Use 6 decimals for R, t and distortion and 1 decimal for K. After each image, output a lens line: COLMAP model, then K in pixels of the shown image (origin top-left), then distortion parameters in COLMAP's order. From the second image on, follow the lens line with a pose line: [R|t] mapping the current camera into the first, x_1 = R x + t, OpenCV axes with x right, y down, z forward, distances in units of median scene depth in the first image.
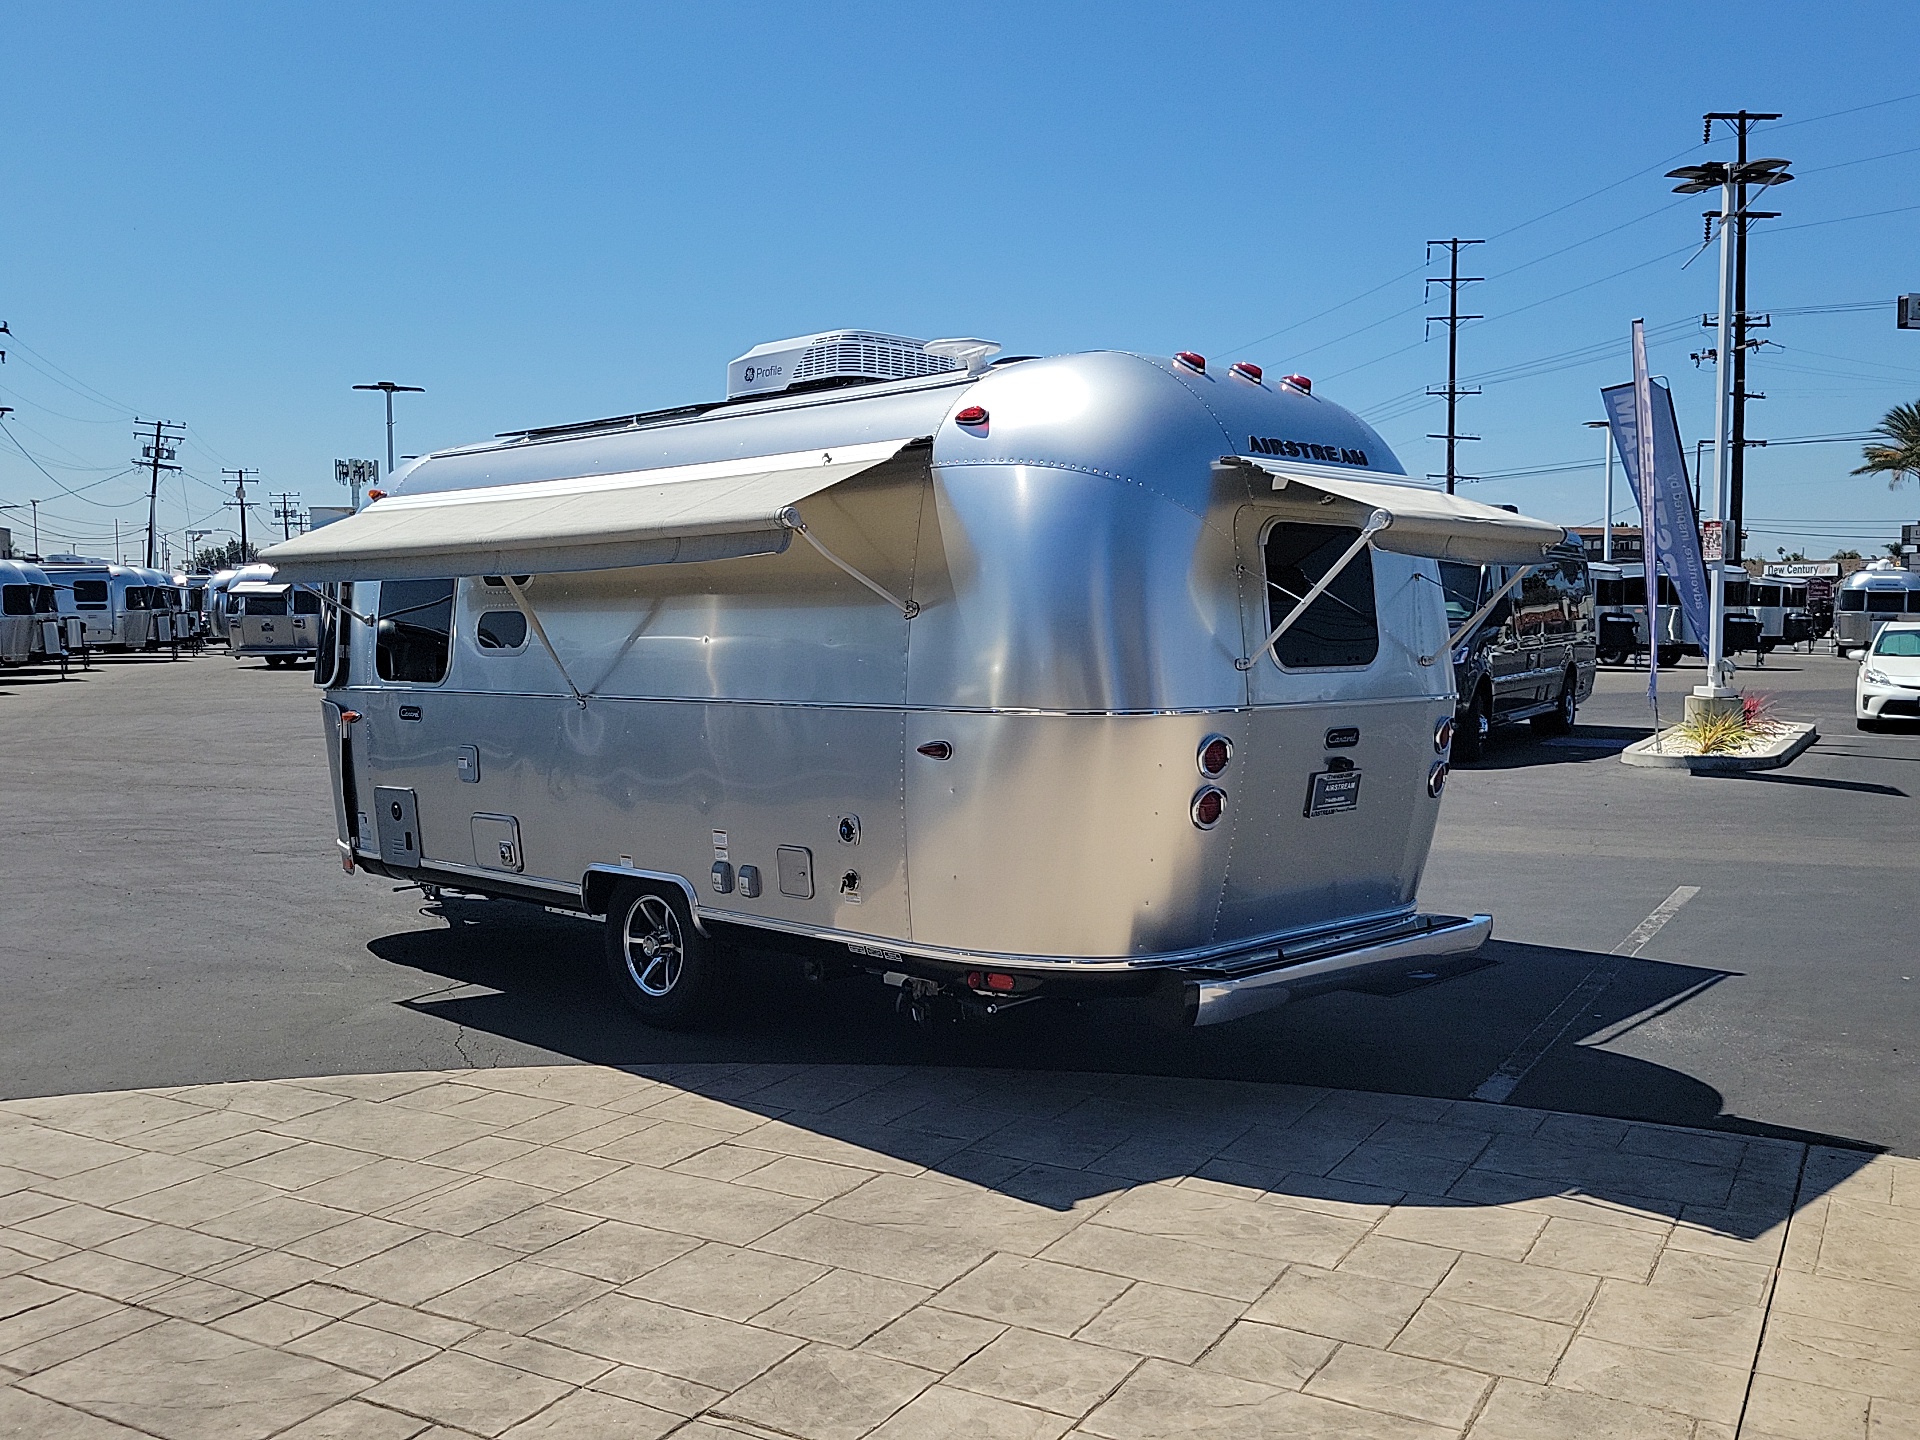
lens RADIAL K [[1751.4, 0, 980.5], [0, 1751.4, 717.8], [0, 0, 1]] dist [0.046489, -0.024241]
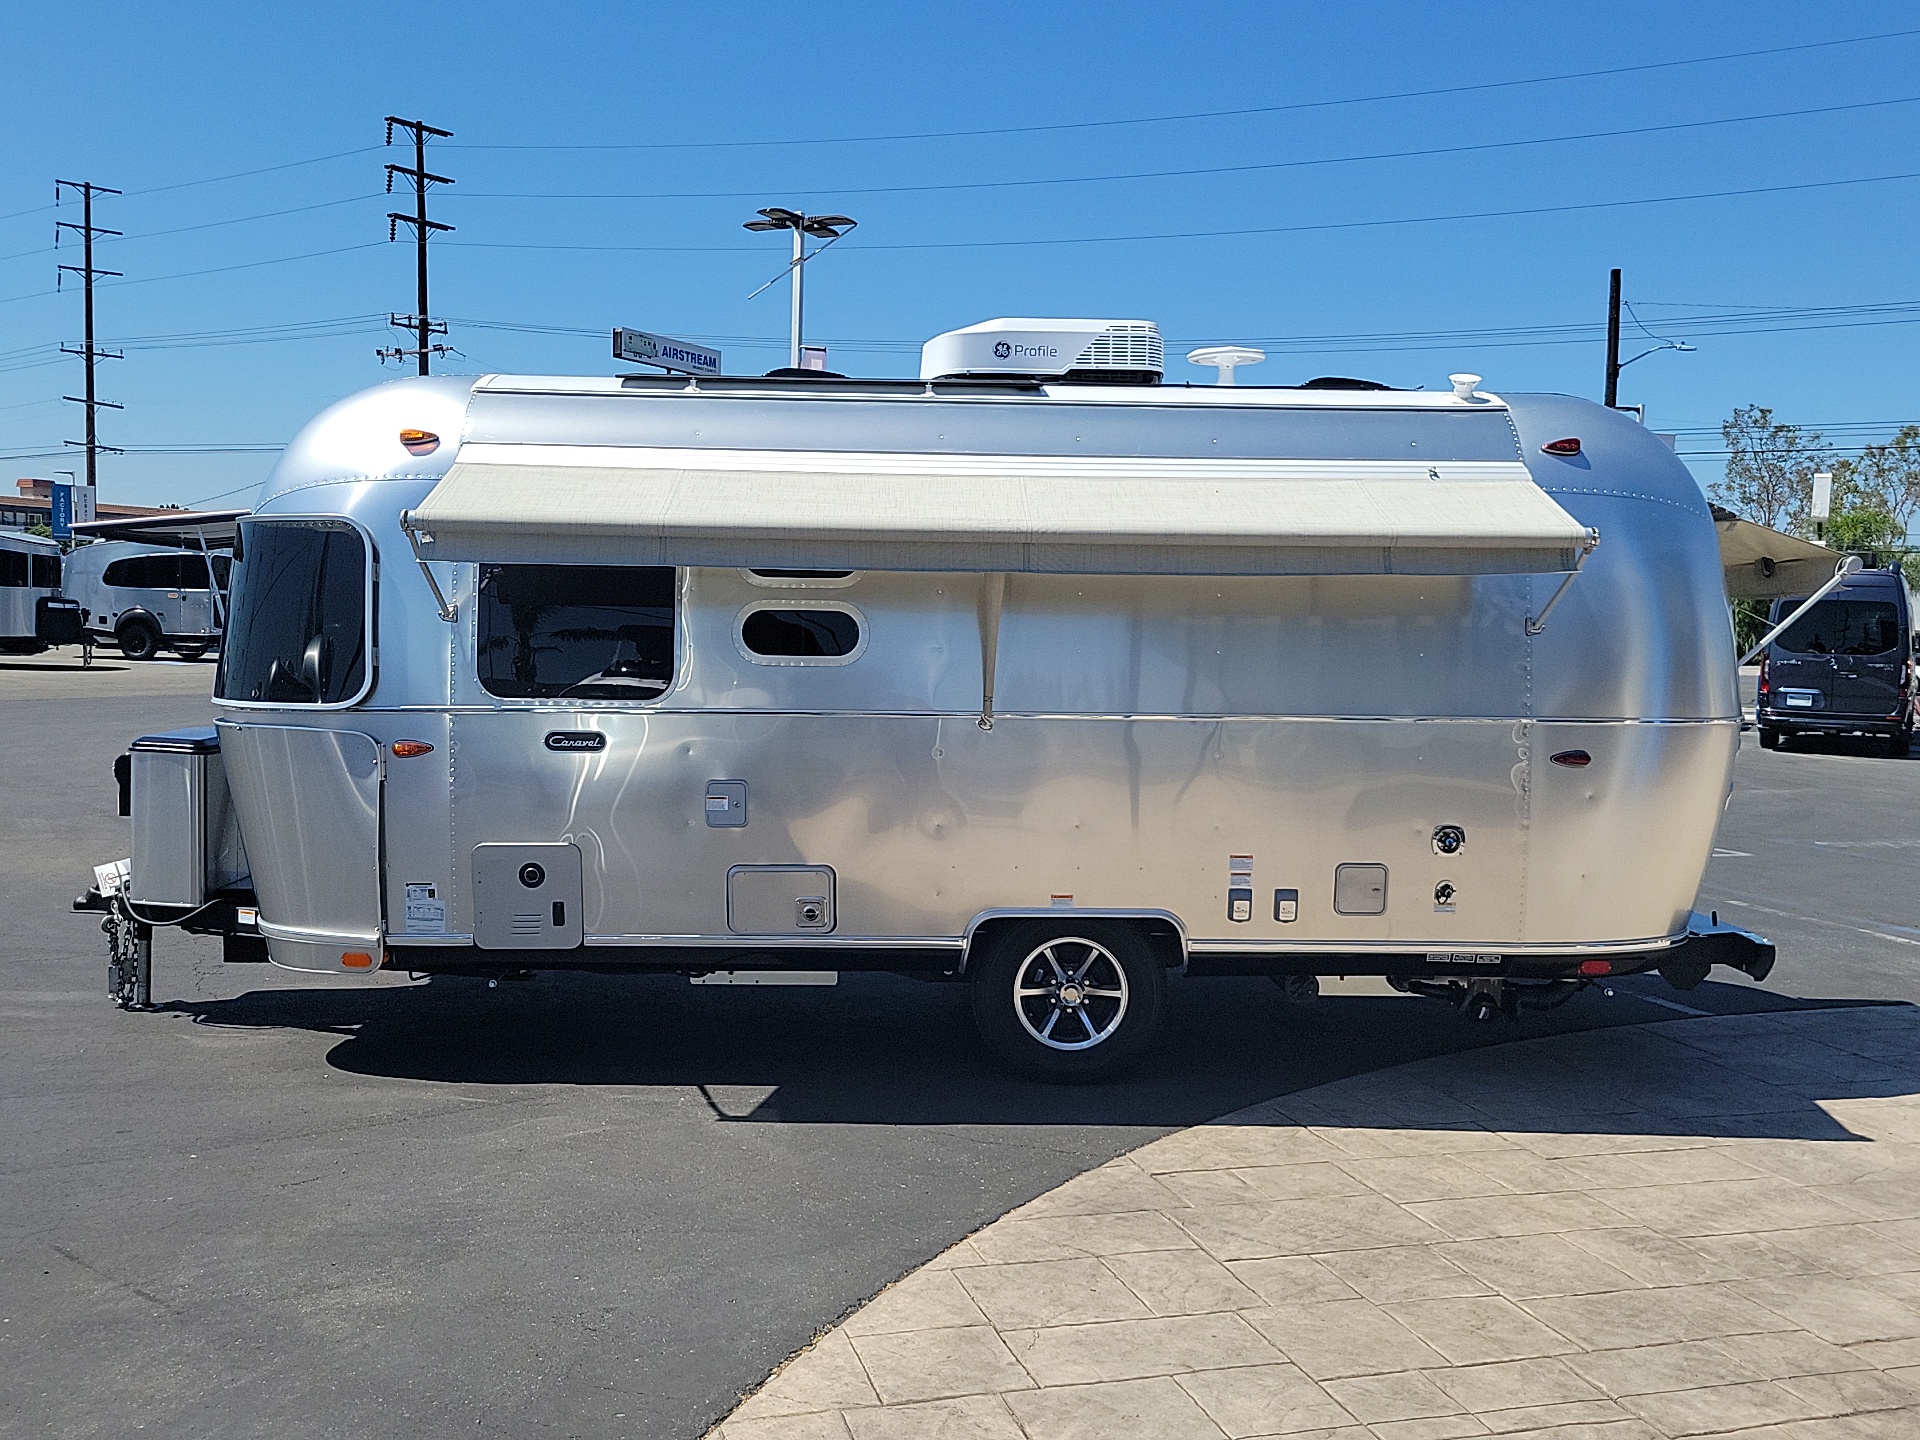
lens RADIAL K [[1751.4, 0, 980.5], [0, 1751.4, 717.8], [0, 0, 1]] dist [0.046489, -0.024241]
pose [[0.691888, -0.022034, 0.721668, -0.681625], [0.017098, 0.999754, 0.014132, -0.018173], [-0.721802, 0.002562, 0.692095, 0.335838]]
